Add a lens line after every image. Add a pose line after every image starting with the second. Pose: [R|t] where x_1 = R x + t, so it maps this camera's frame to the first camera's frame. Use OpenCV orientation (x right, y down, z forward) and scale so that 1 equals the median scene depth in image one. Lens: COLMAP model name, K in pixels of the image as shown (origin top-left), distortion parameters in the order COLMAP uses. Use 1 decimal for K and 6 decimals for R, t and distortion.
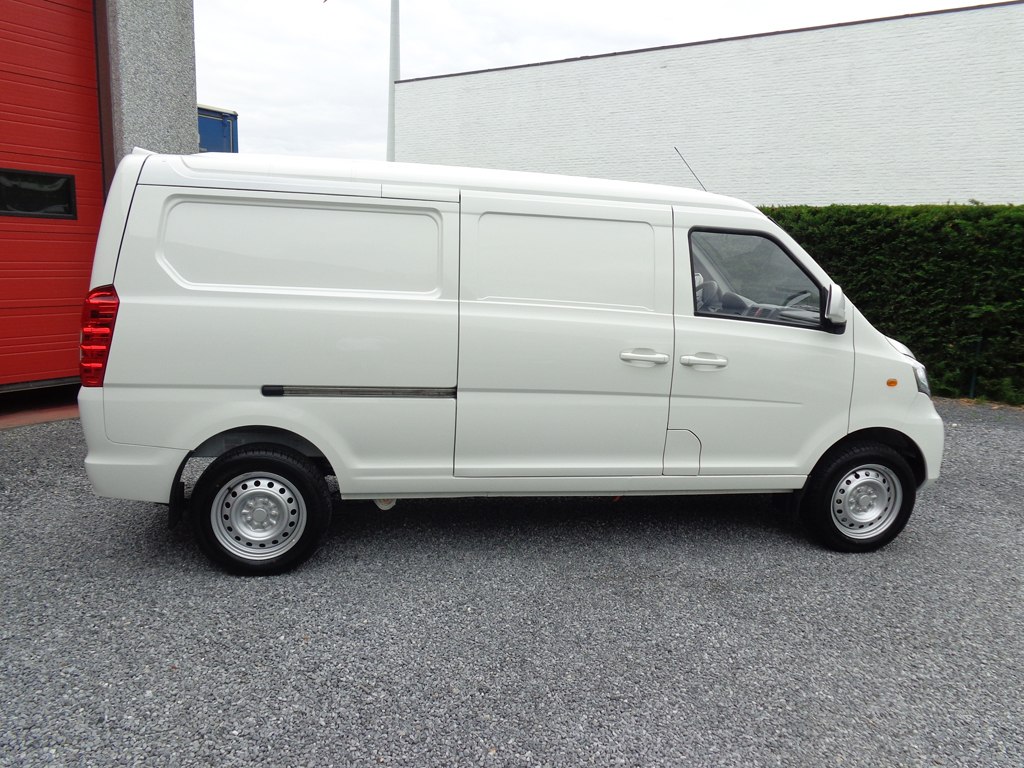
lens RADIAL K [[771.7, 0, 512.0], [0, 771.7, 384.0], [0, 0, 1]] dist [0.000666, 0.001445]
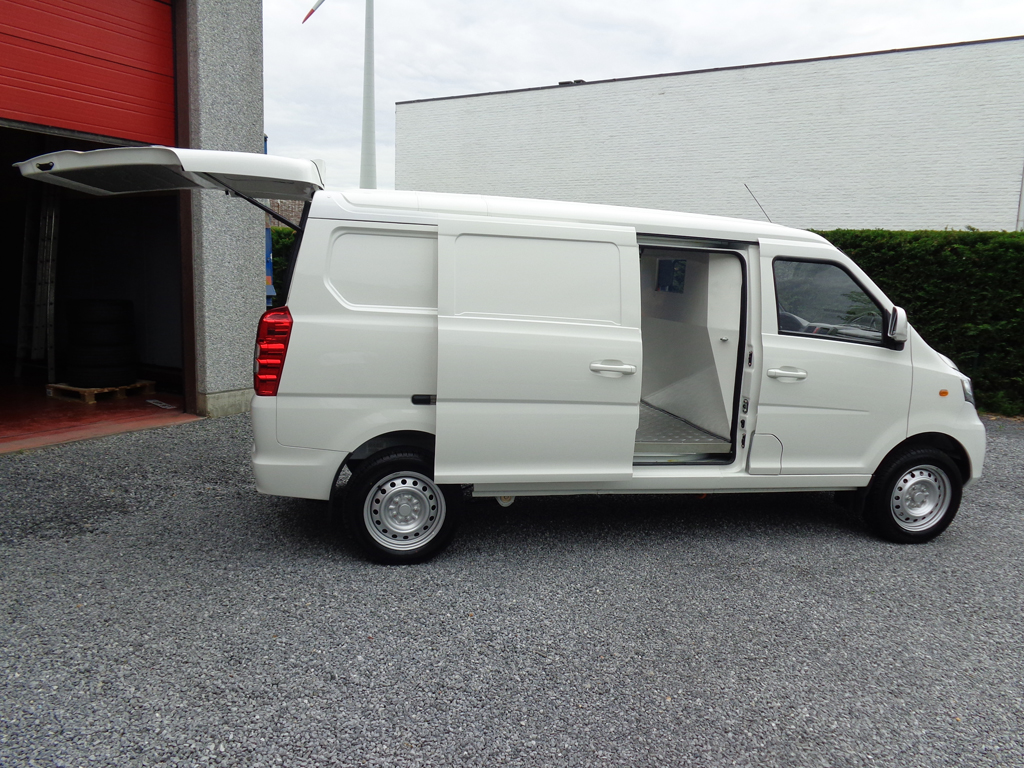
lens RADIAL K [[771.7, 0, 512.0], [0, 771.7, 384.0], [0, 0, 1]] dist [0.000666, 0.001445]
pose [[0.999334, 0.000697, 0.036493, -0.201119], [0.000006, 0.999815, -0.019249, 0.007213], [-0.036500, 0.019236, 0.999148, -0.126398]]
